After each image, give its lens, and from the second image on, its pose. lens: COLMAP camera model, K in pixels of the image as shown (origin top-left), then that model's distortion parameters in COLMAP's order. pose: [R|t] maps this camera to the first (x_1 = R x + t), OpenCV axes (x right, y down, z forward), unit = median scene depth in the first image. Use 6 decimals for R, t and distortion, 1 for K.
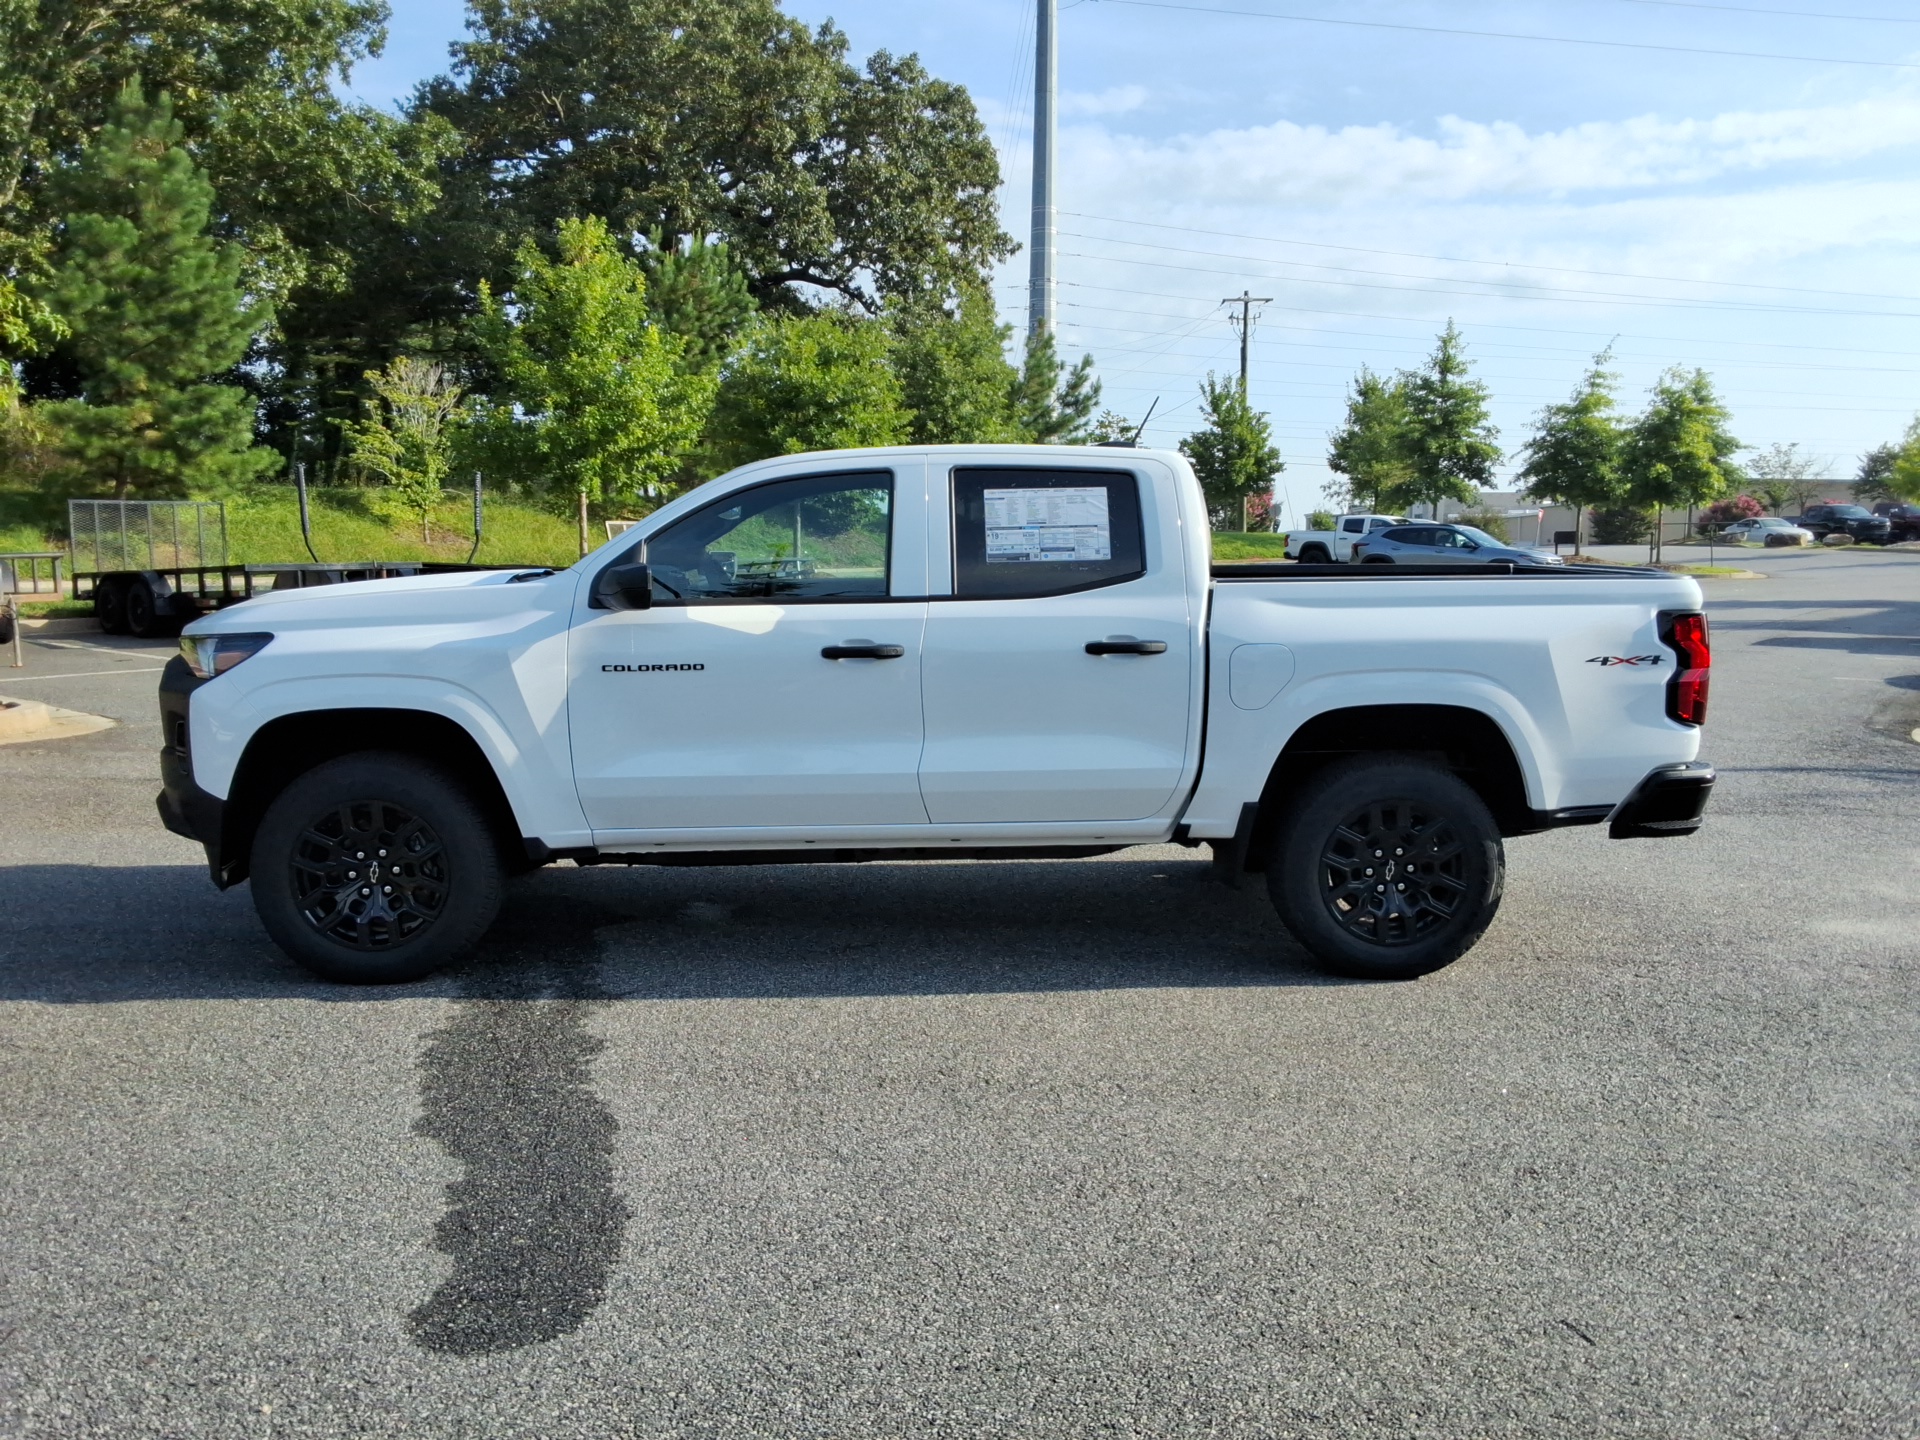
lens RADIAL K [[1546.6, 0, 978.5], [0, 1546.6, 697.5], [0, 0, 1]] dist [0.125670, -0.198193]
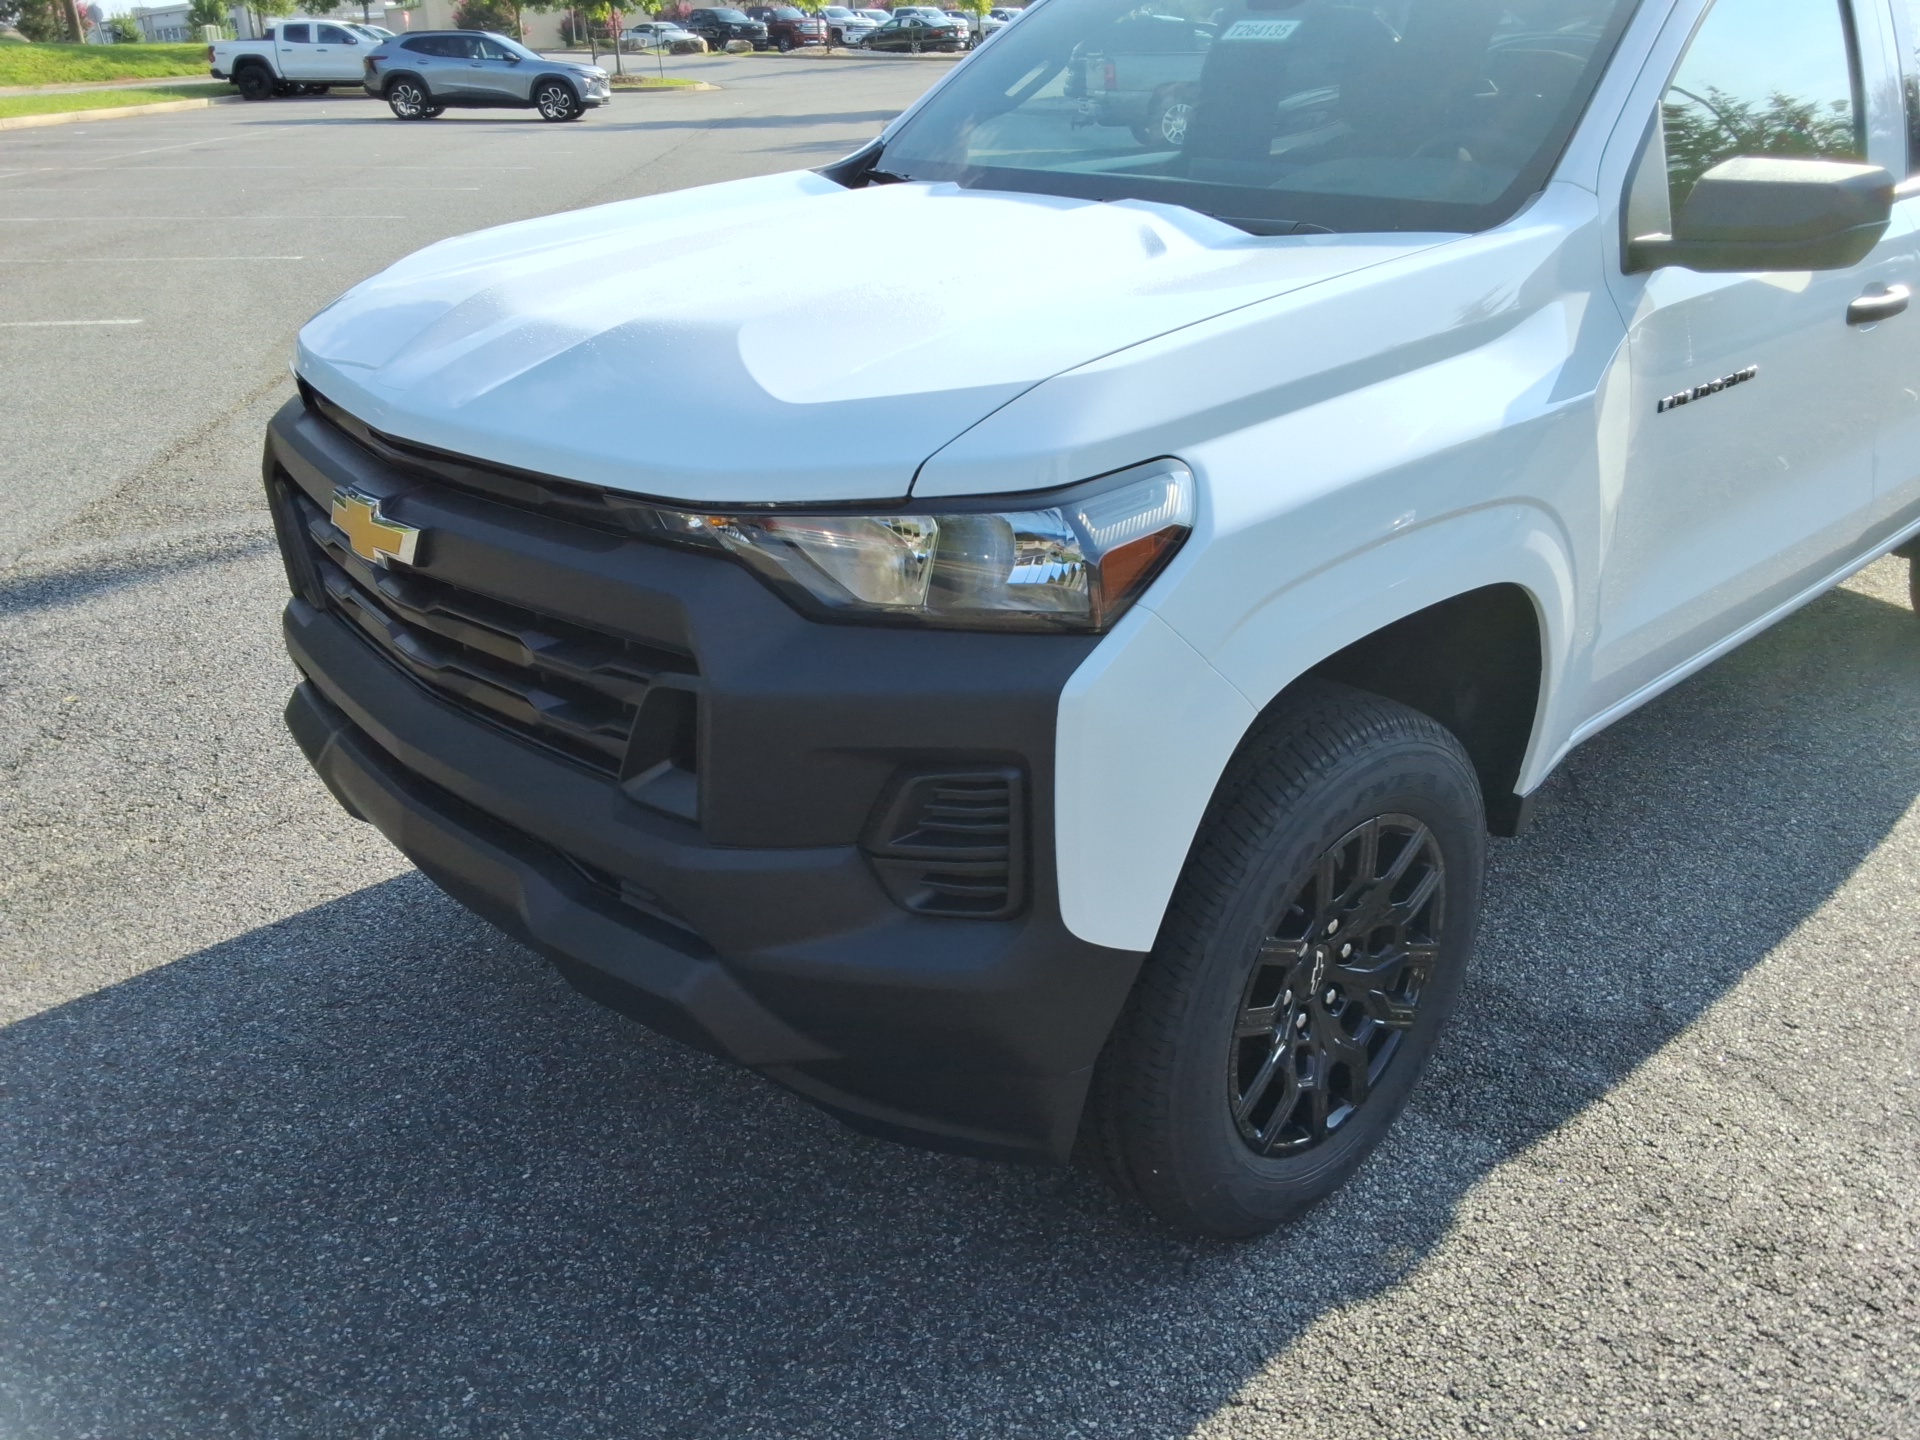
lens RADIAL K [[1595.7, 0, 932.1], [0, 1595.7, 641.0], [0, 0, 1]] dist [-0.003019, -0.001735]
pose [[0.764865, -0.245049, 0.595763, -0.111773], [0.083780, 0.954808, 0.285171, -0.016676], [-0.638720, -0.168204, 0.750829, 0.122245]]
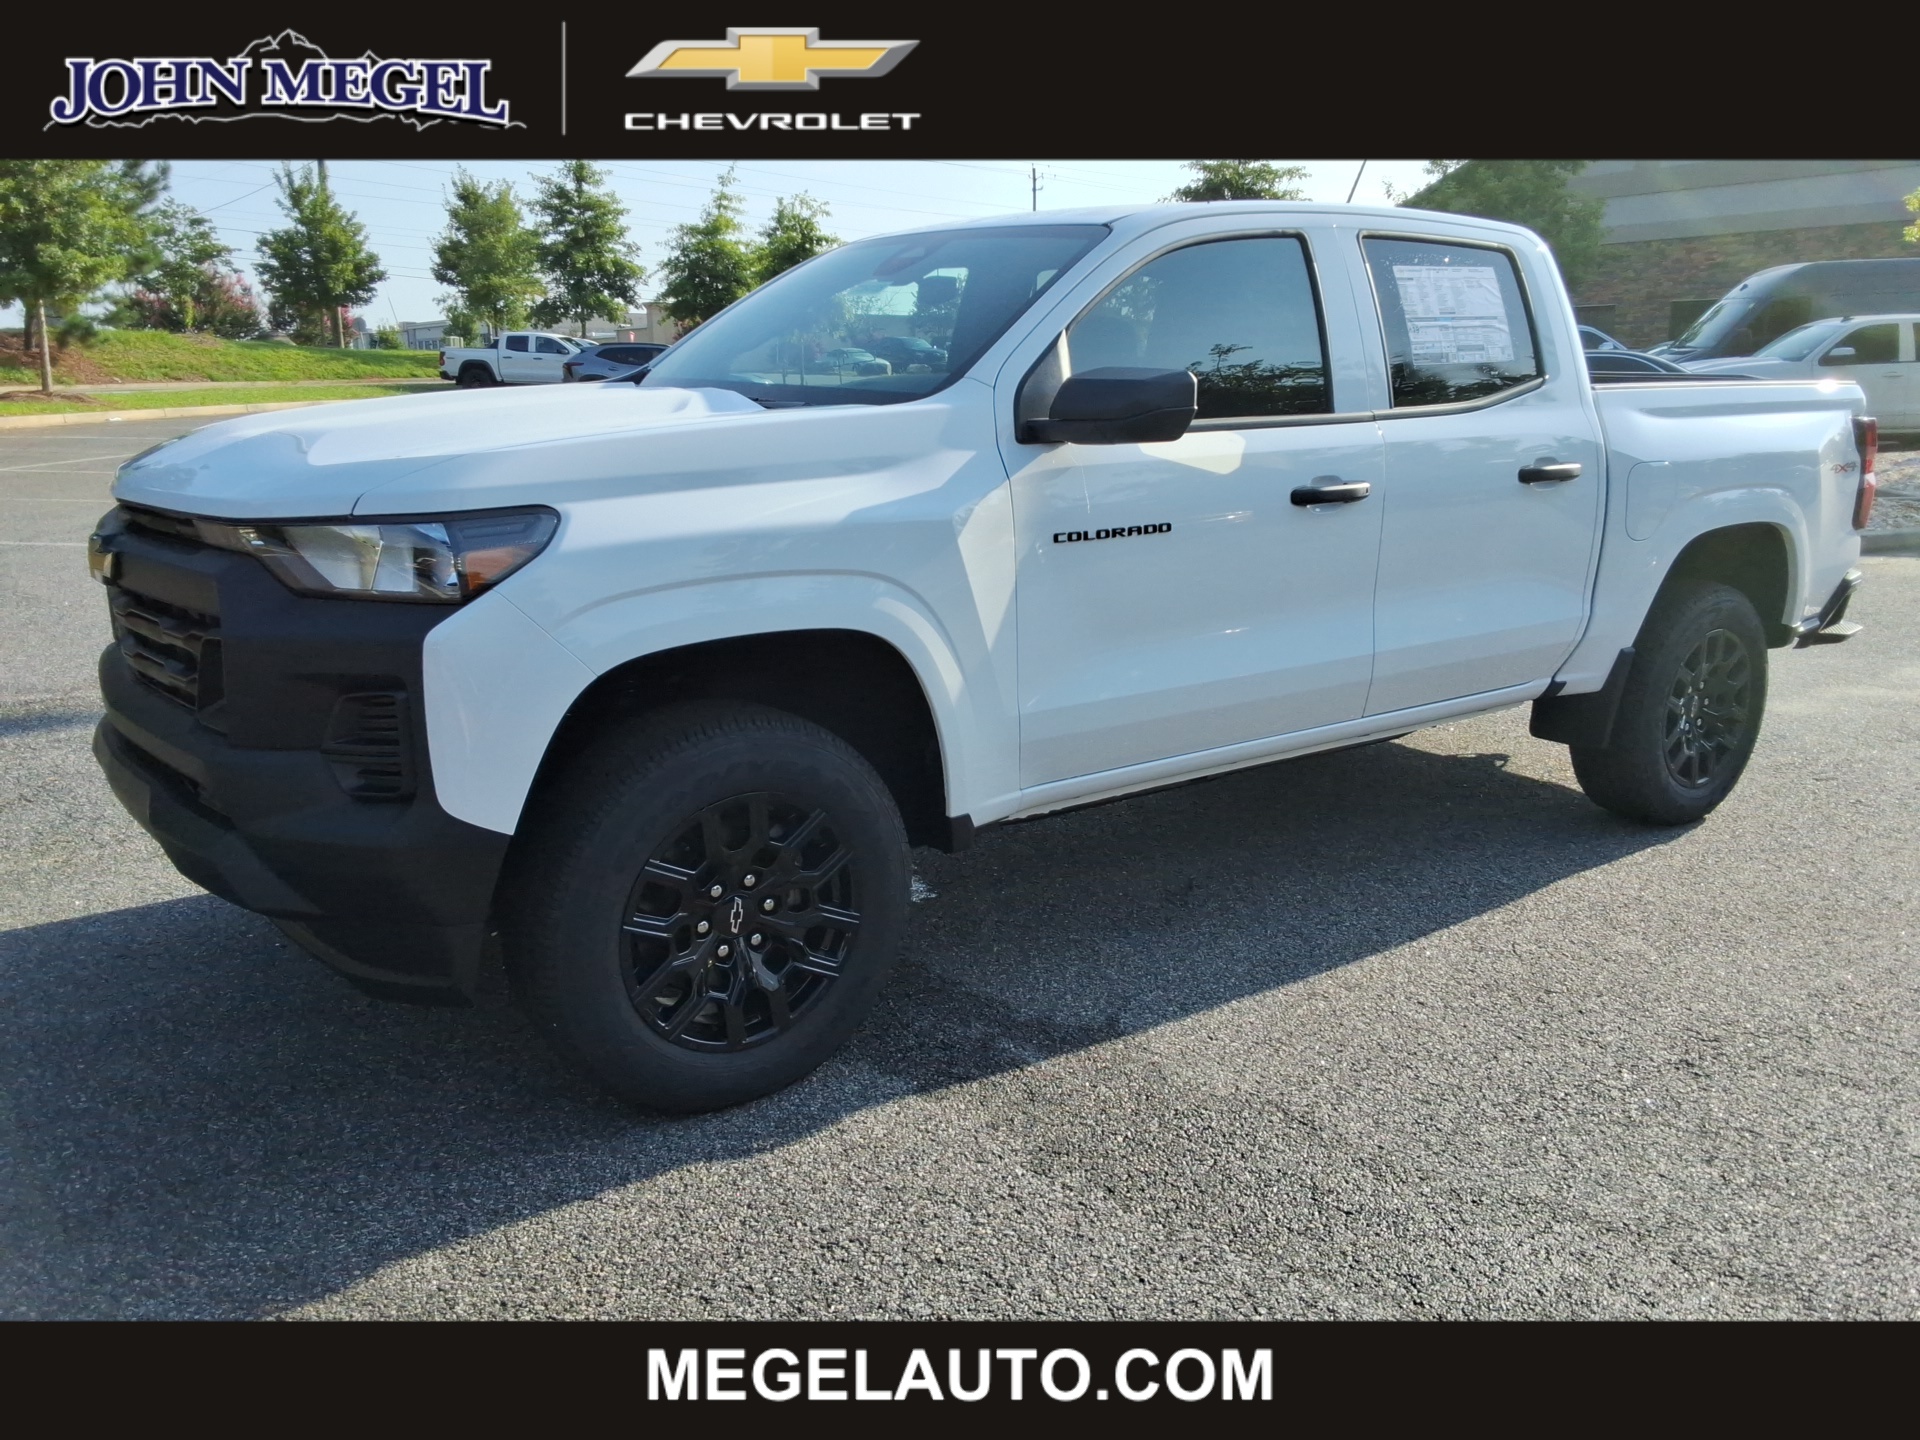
lens RADIAL K [[1546.6, 0, 978.5], [0, 1546.6, 697.5], [0, 0, 1]] dist [0.125670, -0.198193]
pose [[0.829603, -0.113592, 0.546677, -0.098622], [0.052651, 0.990640, 0.125941, -0.005645], [-0.555865, -0.075698, 0.827819, 0.077923]]
